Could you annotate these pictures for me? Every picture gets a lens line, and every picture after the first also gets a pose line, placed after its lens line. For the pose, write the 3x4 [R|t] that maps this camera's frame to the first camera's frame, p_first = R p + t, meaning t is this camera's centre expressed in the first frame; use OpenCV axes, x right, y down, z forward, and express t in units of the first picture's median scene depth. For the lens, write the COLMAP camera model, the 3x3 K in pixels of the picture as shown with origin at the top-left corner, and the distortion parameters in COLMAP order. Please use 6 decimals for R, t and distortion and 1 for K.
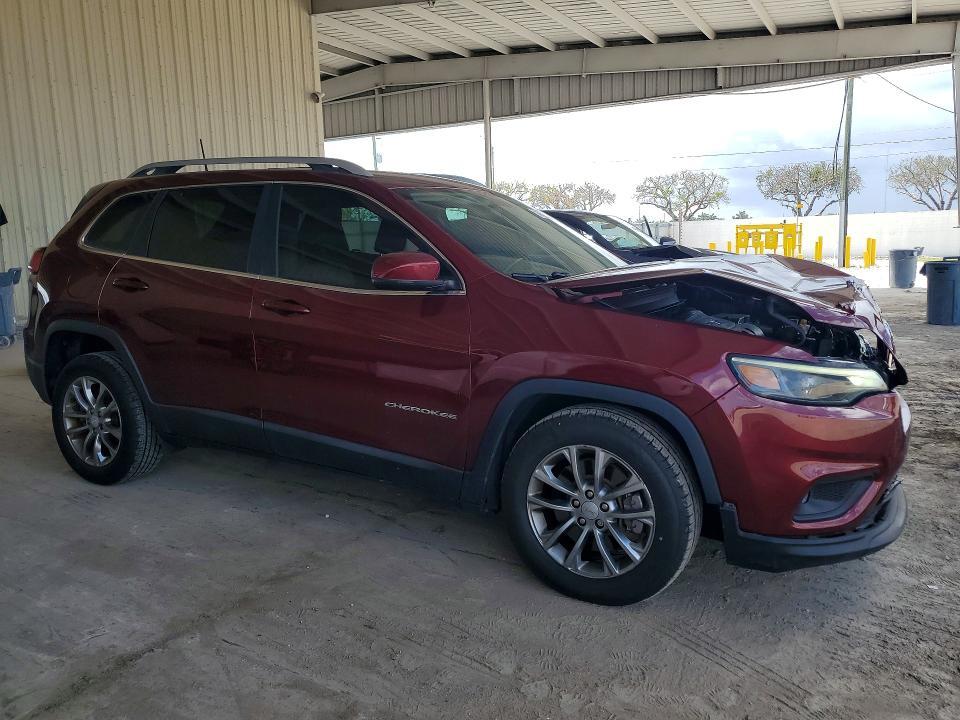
lens RADIAL K [[718.9, 0, 480.0], [0, 718.9, 360.0], [0, 0, 1]] dist [-0.004048, -0.002658]
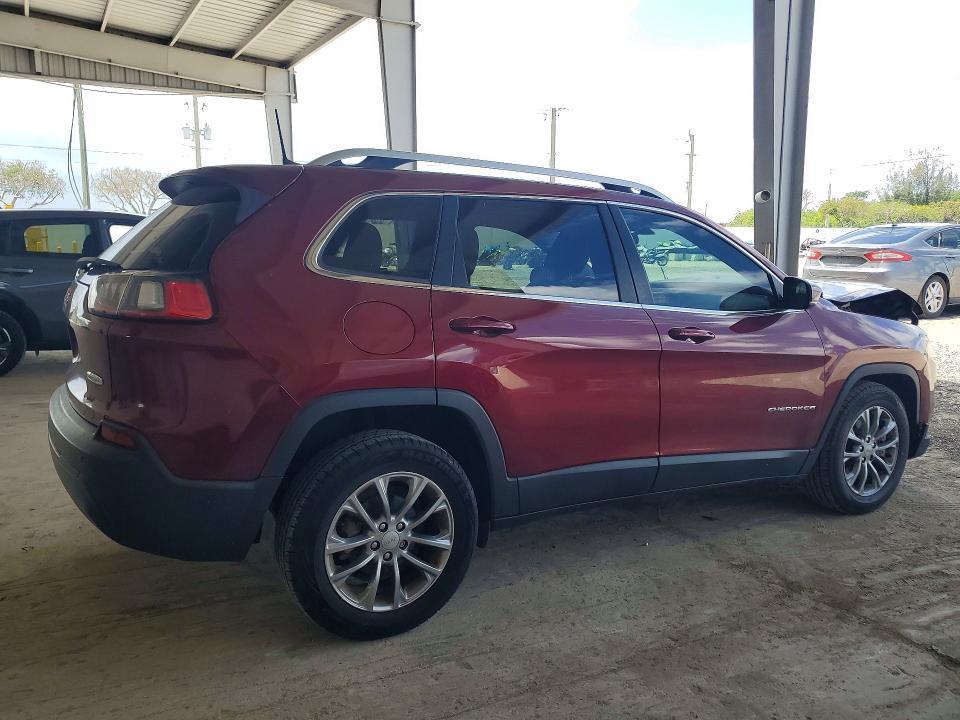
lens RADIAL K [[757.9, 0, 480.0], [0, 757.9, 360.0], [0, 0, 1]] dist [0.099723, -0.002824]
pose [[0.520799, -0.104106, 0.847308, -0.642888], [0.132358, 0.990381, 0.040331, -0.056767], [-0.843356, 0.091143, 0.529569, 0.334751]]
